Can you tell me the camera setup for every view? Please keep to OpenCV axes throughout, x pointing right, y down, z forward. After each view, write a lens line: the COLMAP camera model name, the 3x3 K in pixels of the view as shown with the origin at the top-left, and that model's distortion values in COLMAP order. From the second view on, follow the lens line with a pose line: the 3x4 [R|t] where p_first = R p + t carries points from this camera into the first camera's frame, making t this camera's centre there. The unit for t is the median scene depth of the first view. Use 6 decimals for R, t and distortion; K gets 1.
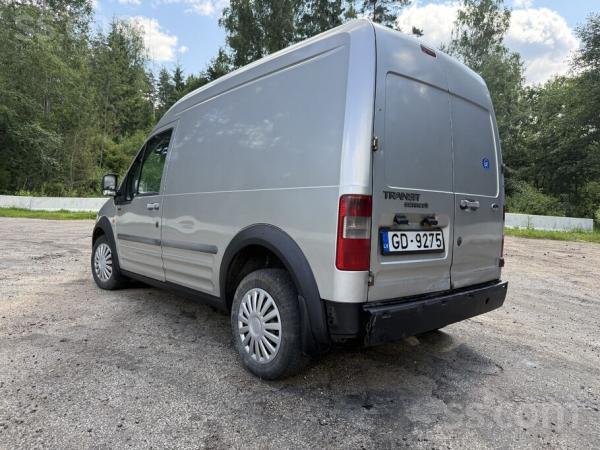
lens RADIAL K [[423.5, 0, 300.0], [0, 423.5, 225.0], [0, 0, 1]] dist [0.000853, -0.004817]
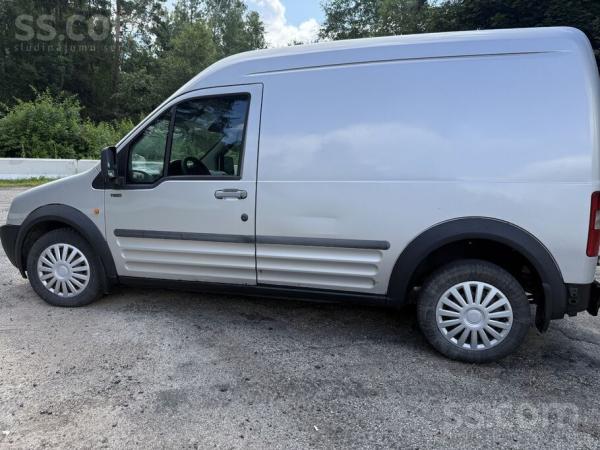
lens RADIAL K [[423.5, 0, 300.0], [0, 423.5, 225.0], [0, 0, 1]] dist [0.000853, -0.004817]
pose [[0.827886, -0.087600, 0.554014, -1.073330], [0.022179, 0.992069, 0.123721, -0.128701], [-0.560458, -0.090139, 0.823263, 0.434599]]
